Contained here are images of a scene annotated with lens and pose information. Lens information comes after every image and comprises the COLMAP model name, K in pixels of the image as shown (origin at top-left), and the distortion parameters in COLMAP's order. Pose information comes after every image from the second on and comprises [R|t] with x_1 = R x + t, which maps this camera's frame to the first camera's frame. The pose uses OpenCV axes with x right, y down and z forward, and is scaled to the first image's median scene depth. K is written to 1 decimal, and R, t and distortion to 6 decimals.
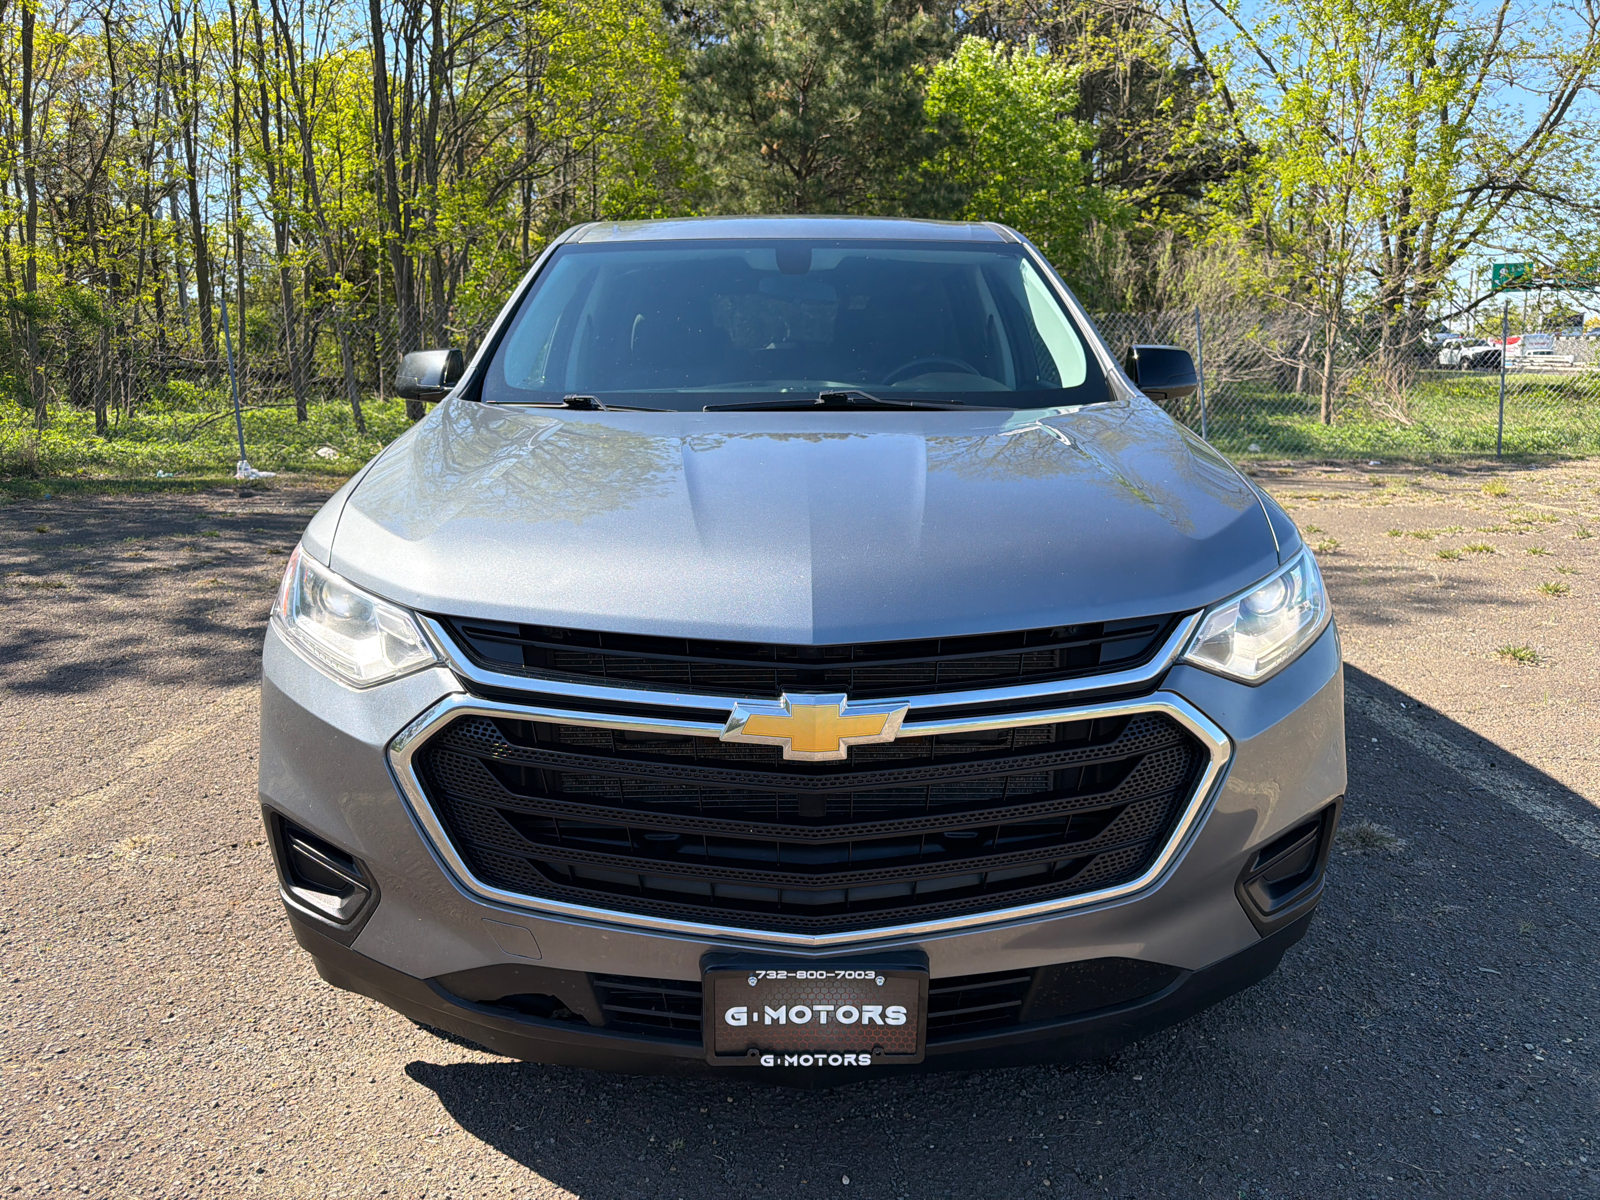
lens RADIAL K [[1166.3, 0, 818.4], [0, 1166.3, 596.2], [0, 0, 1]] dist [0.010961, -0.000571]
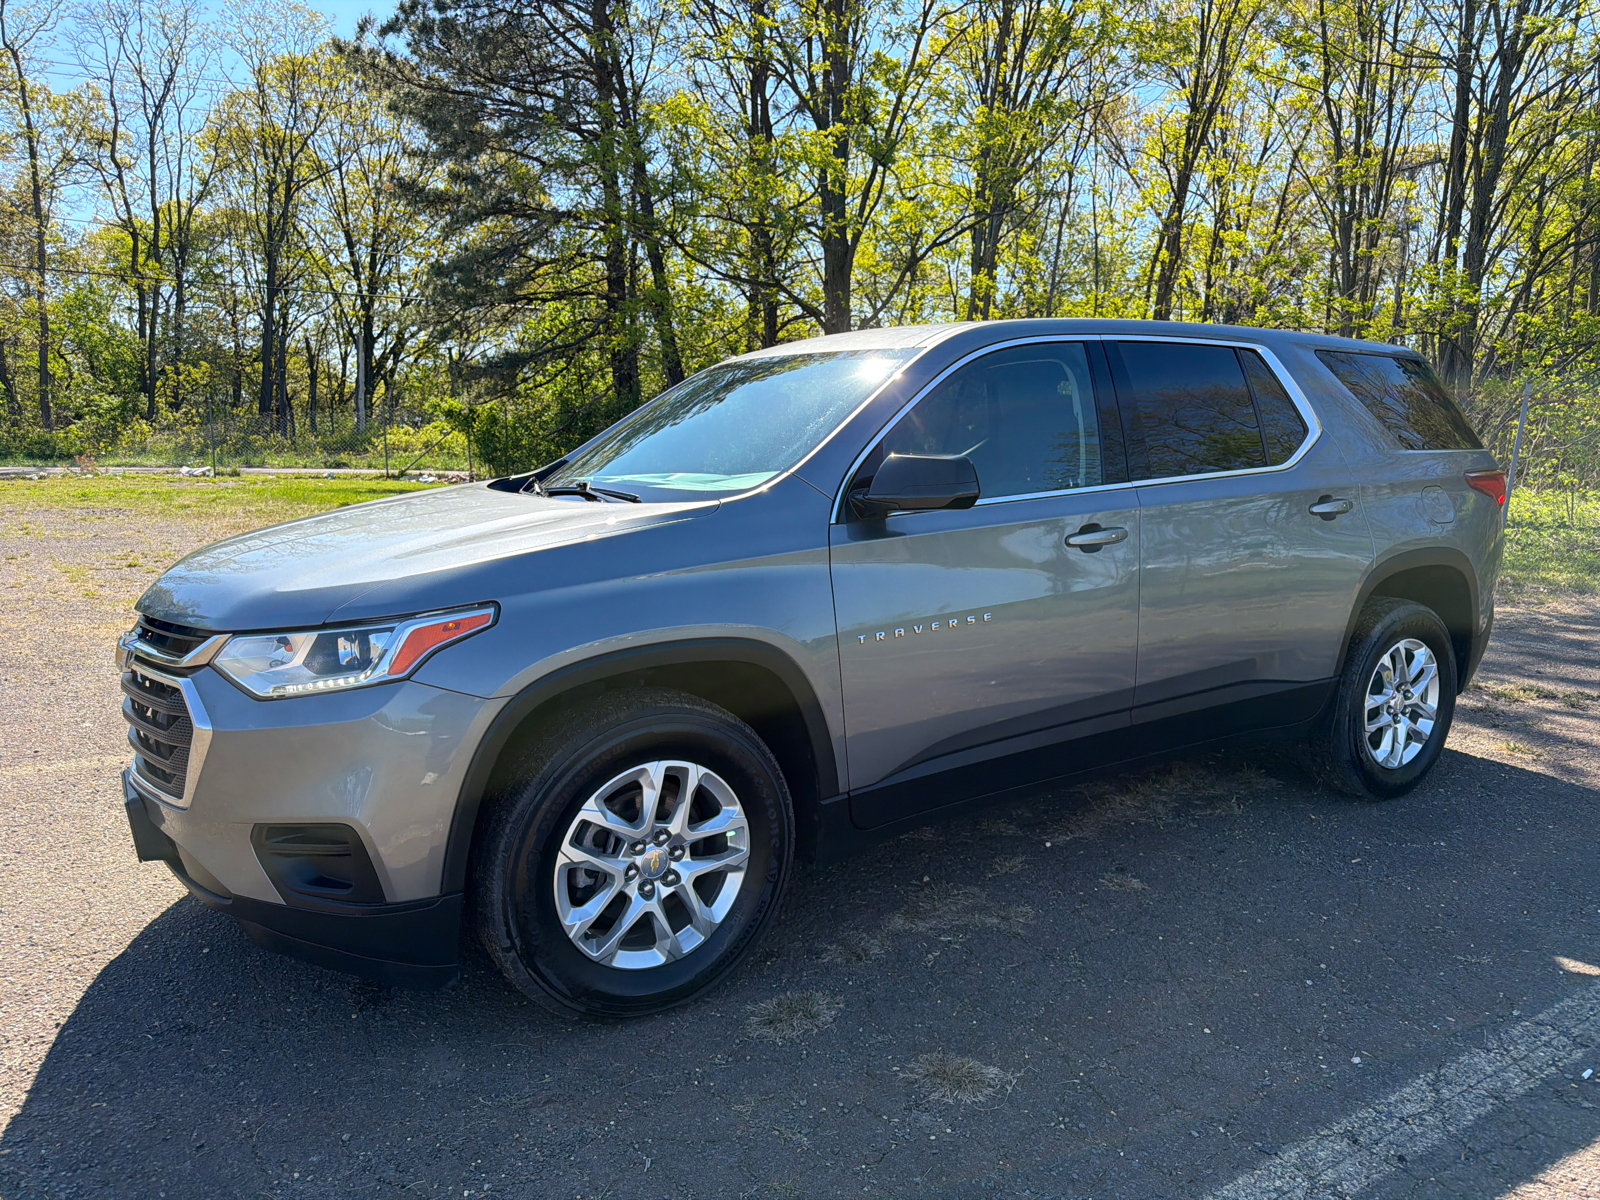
lens RADIAL K [[1166.8, 0, 805.8], [0, 1166.8, 601.1], [0, 0, 1]] dist [0.022005, -0.027722]
pose [[0.502576, 0.122559, -0.855802, 1.926572], [-0.179794, 0.983074, 0.035200, -0.206549], [0.845631, 0.136178, 0.516104, 0.857974]]
